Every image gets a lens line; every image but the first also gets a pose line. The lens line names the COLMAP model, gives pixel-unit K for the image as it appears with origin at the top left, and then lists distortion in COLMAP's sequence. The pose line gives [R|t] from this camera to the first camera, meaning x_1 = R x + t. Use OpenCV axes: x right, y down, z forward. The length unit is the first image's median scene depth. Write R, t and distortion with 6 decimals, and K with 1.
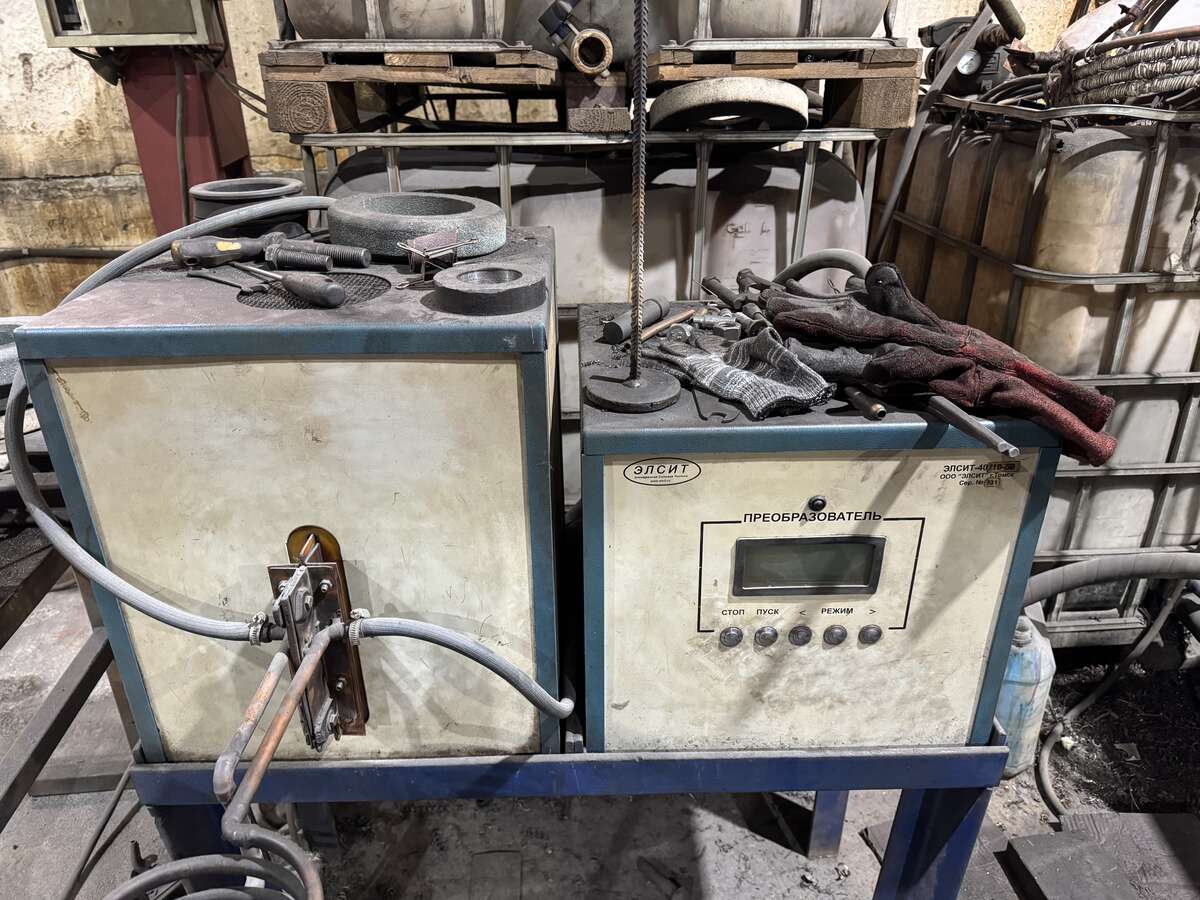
lens RADIAL K [[846.9, 0, 599.0], [0, 846.9, 456.1], [0, 0, 1]] dist [0.057401, -0.063953]
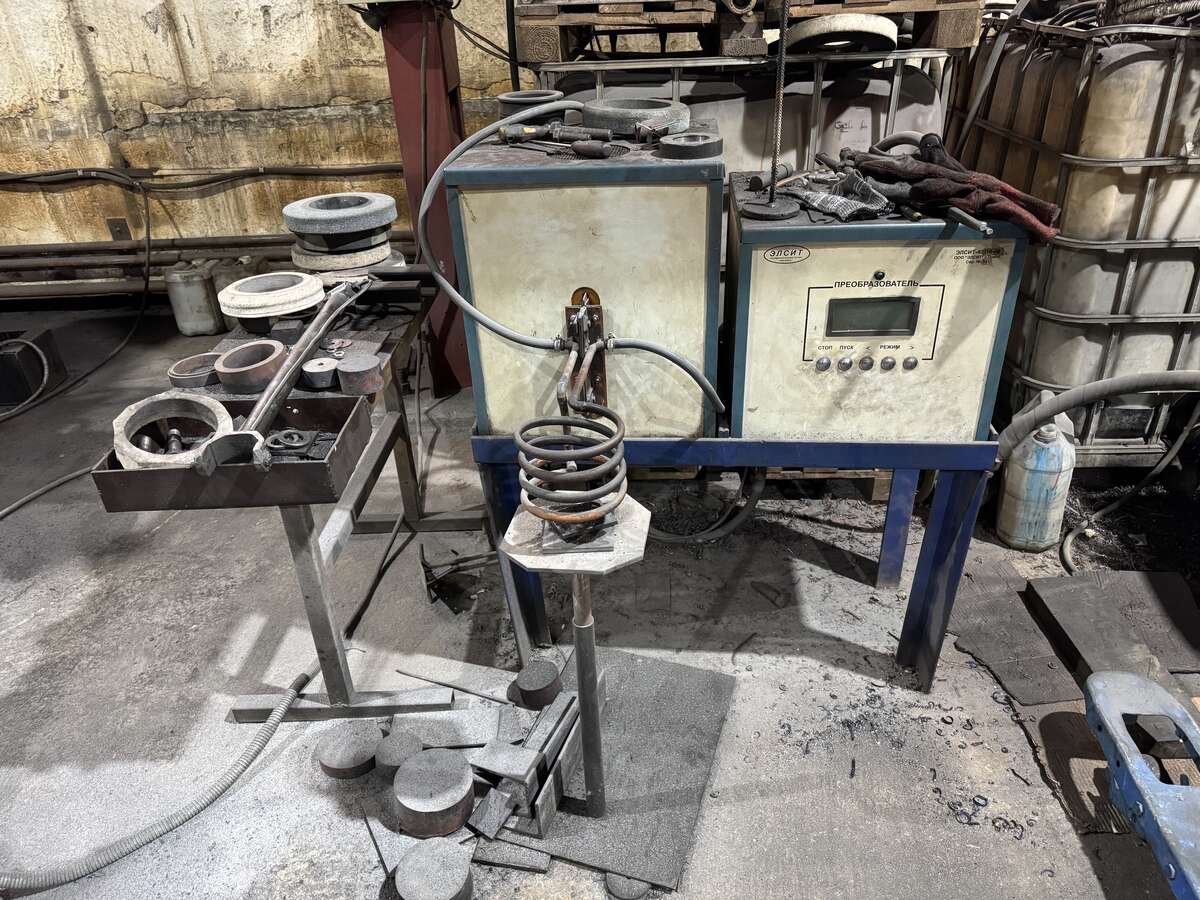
lens RADIAL K [[846.9, 0, 596.3], [0, 846.9, 453.5], [0, 0, 1]] dist [0.057401, -0.063953]
pose [[0.992419, 0.029471, -0.119312, -0.055130], [-0.021677, 0.997577, 0.066105, 0.189797], [0.120972, -0.063018, 0.990654, -0.477265]]
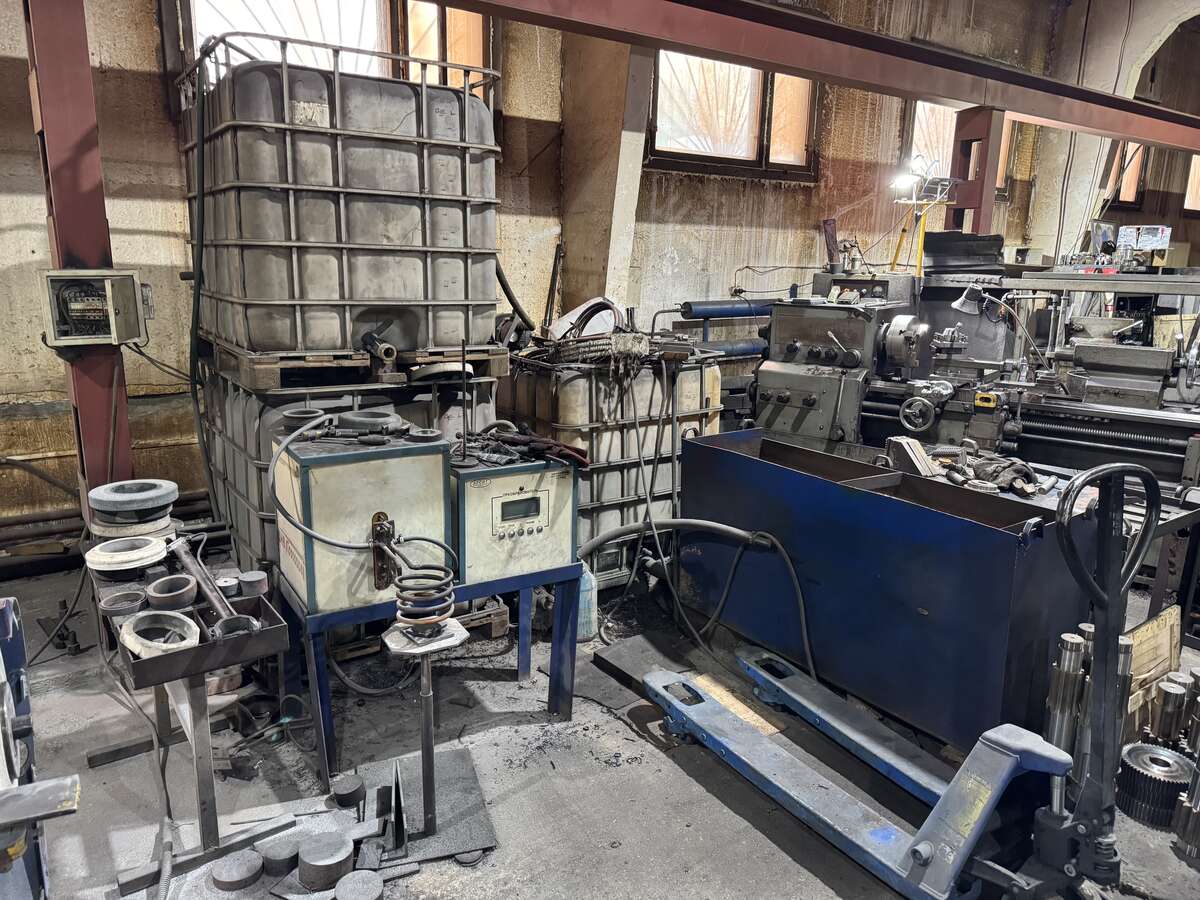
lens RADIAL K [[846.9, 0, 608.5], [0, 846.9, 433.9], [0, 0, 1]] dist [0.057401, -0.063953]
pose [[0.856923, -0.077731, 0.509550, -0.733670], [0.195752, 0.963577, -0.182209, 0.334025], [-0.476827, 0.255884, 0.840928, -1.326874]]
